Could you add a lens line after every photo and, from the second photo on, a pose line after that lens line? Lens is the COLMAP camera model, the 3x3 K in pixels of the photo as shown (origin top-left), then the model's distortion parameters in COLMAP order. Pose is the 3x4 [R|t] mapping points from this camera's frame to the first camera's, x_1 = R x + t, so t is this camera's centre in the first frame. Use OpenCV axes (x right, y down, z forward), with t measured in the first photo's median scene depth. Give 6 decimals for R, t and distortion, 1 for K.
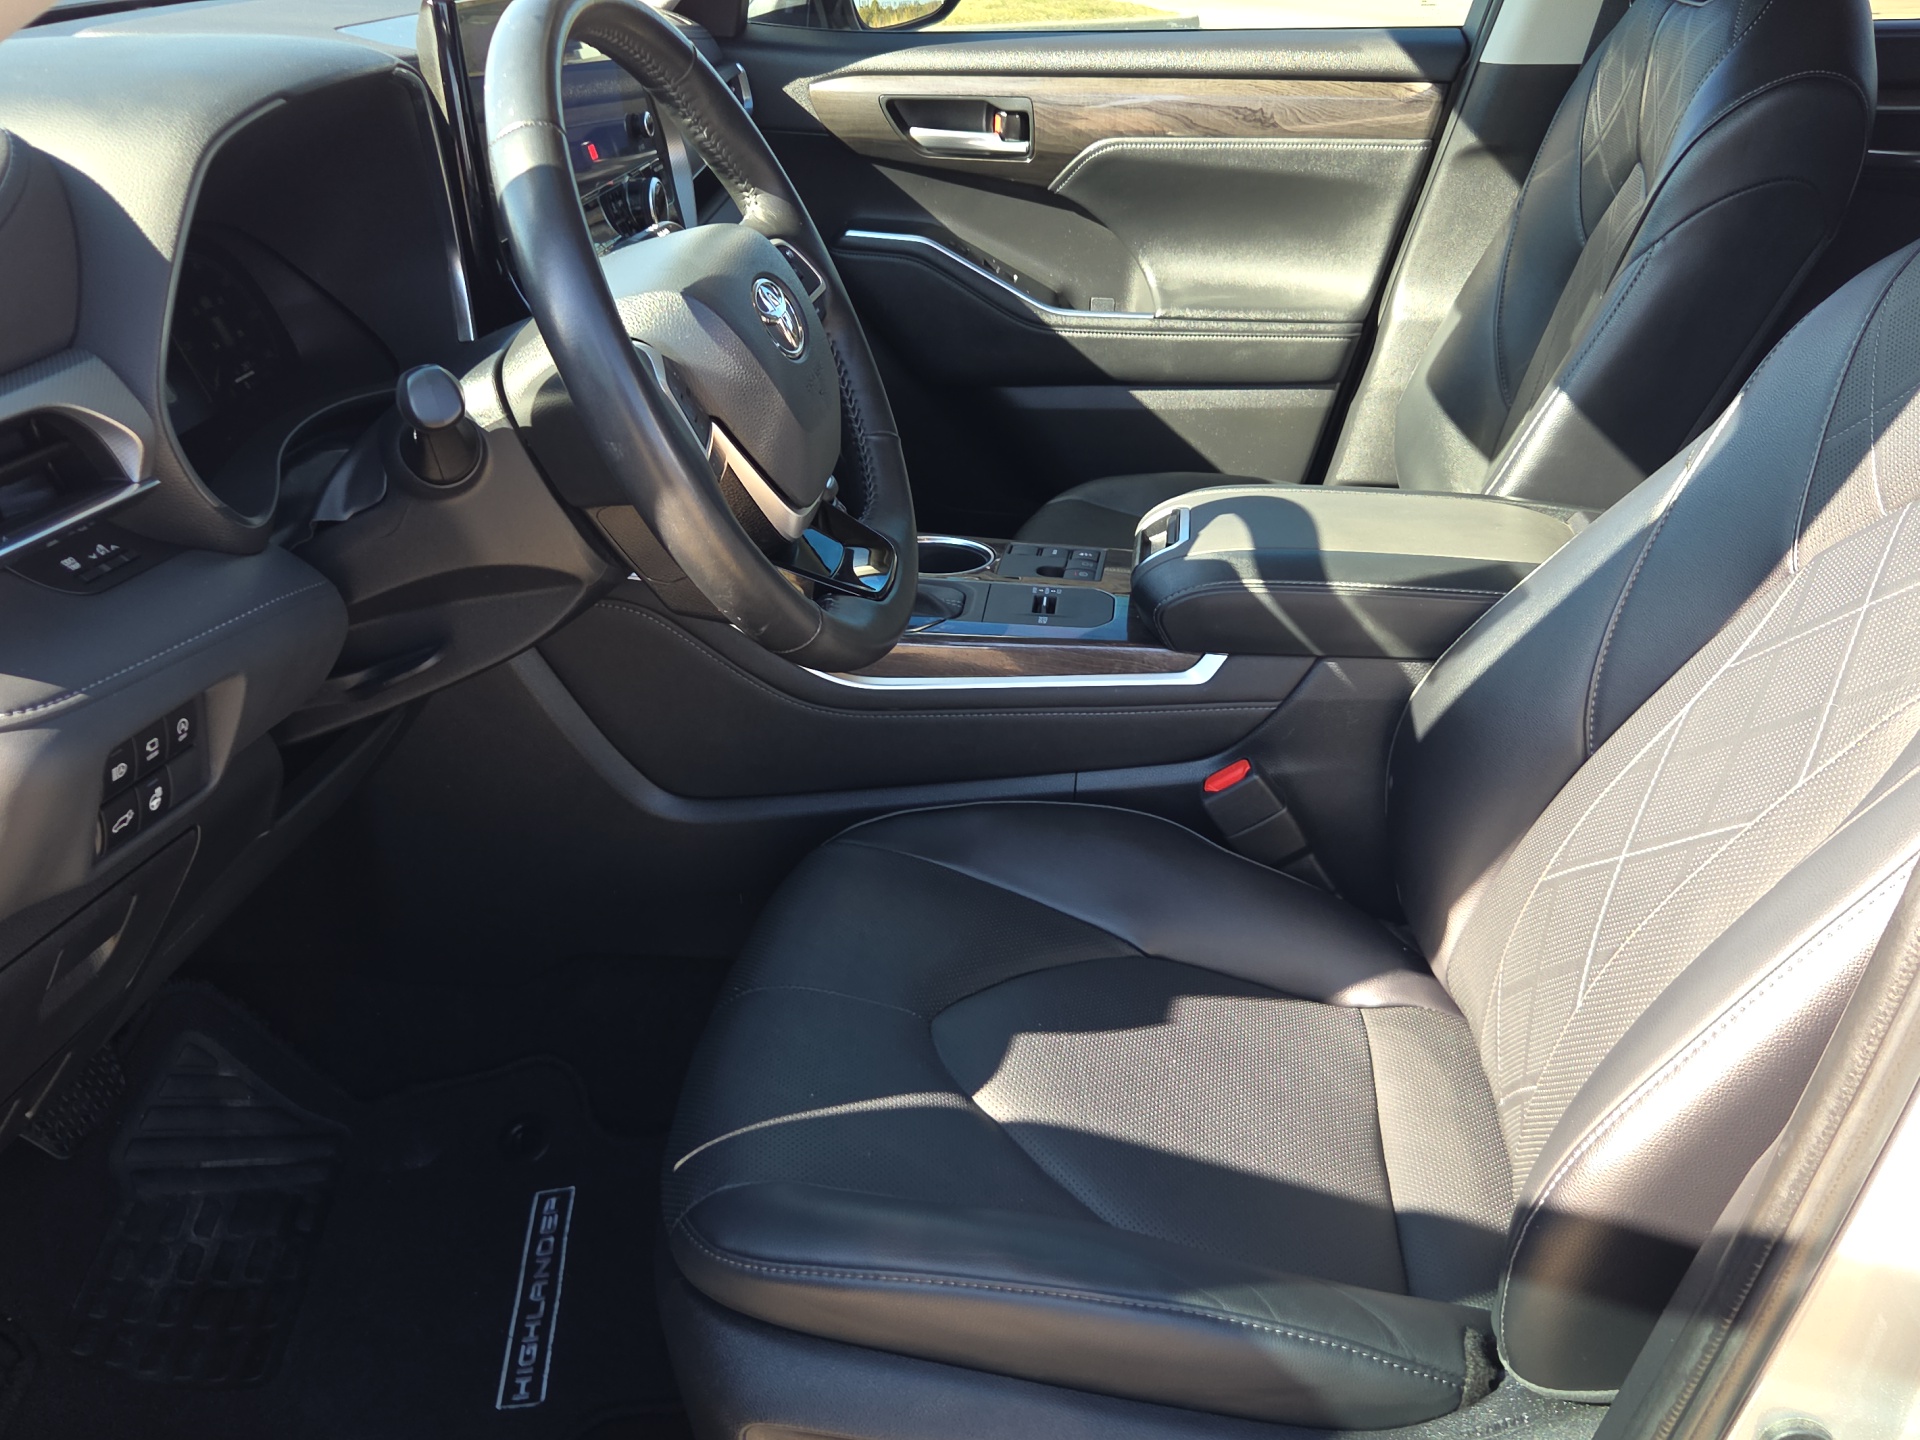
lens RADIAL K [[1863.2, 0, 1004.1], [0, 1863.2, 704.6], [0, 0, 1]] dist [0.051036, 0.000000]
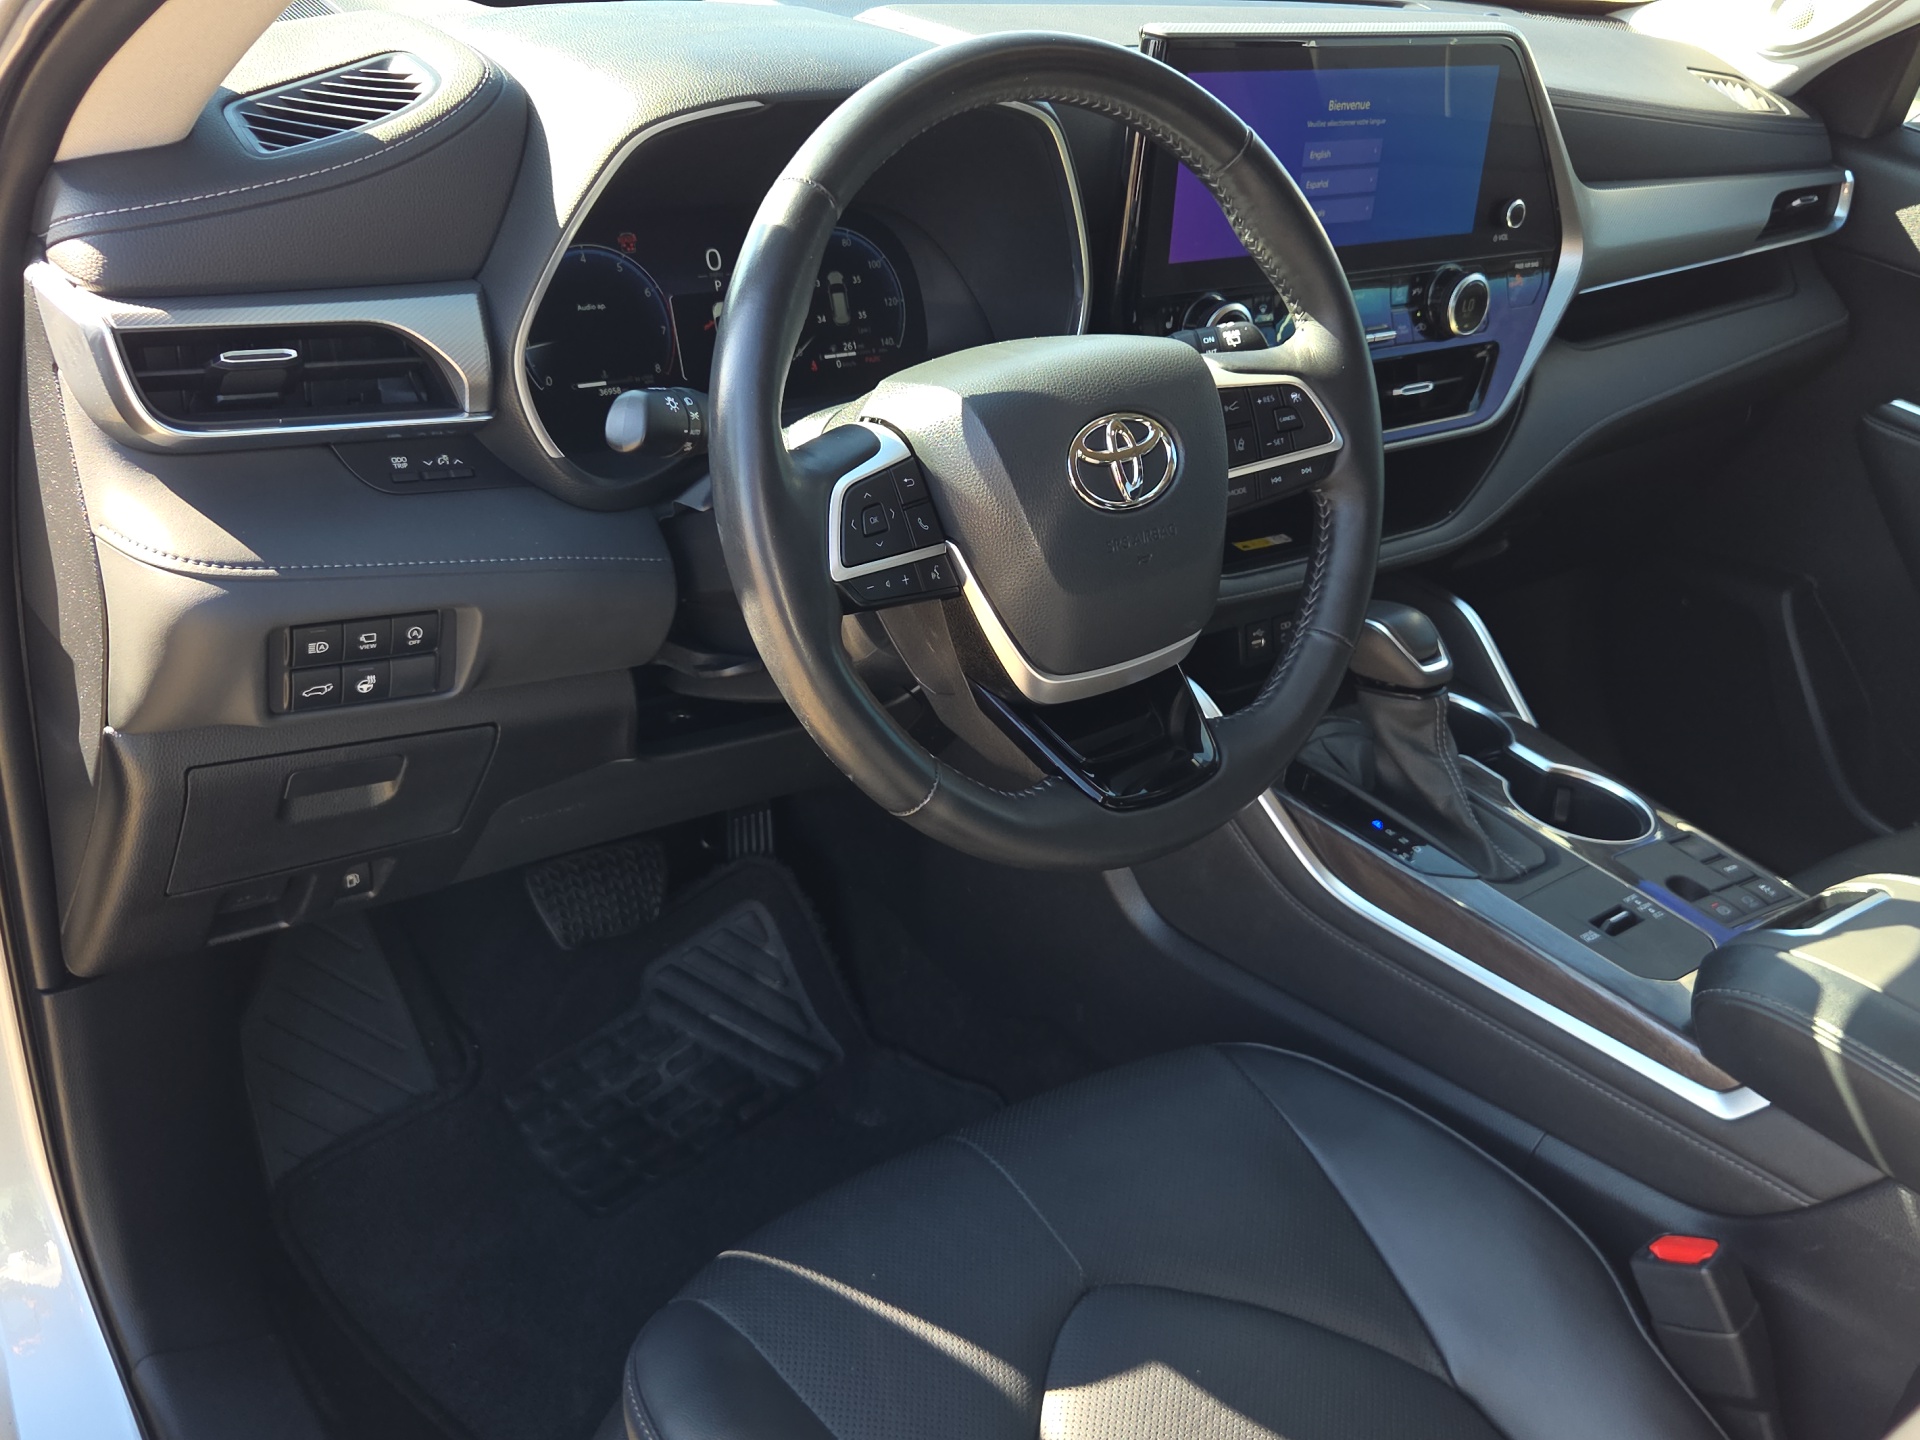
lens RADIAL K [[1863.2, 0, 967.2], [0, 1863.2, 713.9], [0, 0, 1]] dist [0.051036, 0.000000]
pose [[0.683917, 0.399739, -0.610300, 0.295414], [-0.394877, 0.906230, 0.151061, -0.151473], [0.613457, 0.137680, 0.777634, 0.233399]]
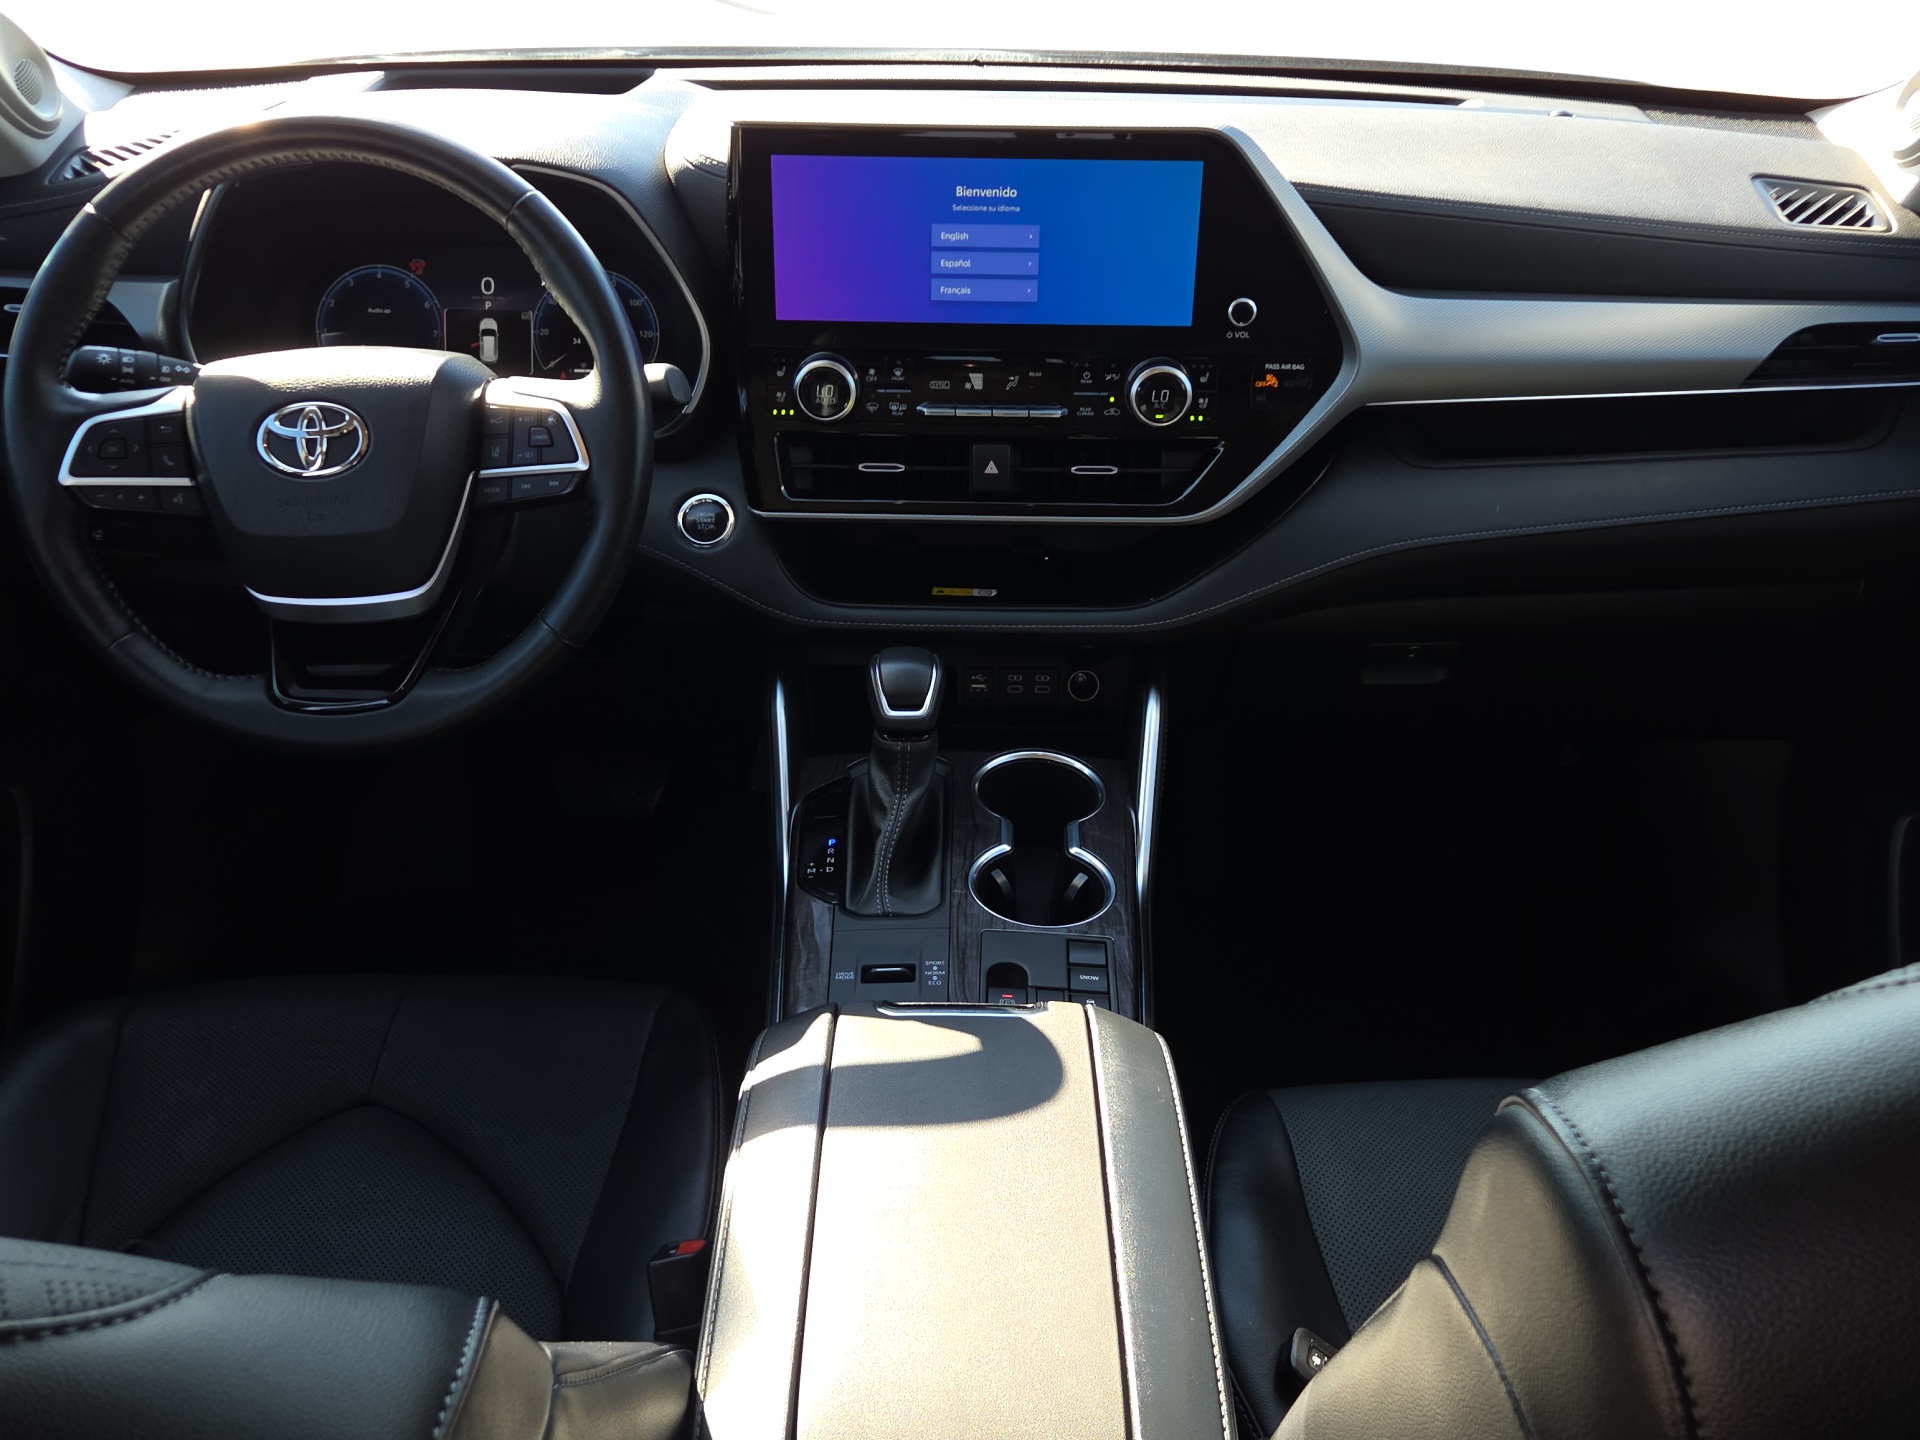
lens RADIAL K [[1710.1, 0, 956.9], [0, 1710.1, 707.2], [0, 0, 1]] dist [0.069078, -0.046573]
pose [[0.088096, 0.473931, -0.876144, 0.647563], [-0.425797, 0.813073, 0.397001, -0.474518], [0.900520, 0.338085, 0.273427, 0.824983]]
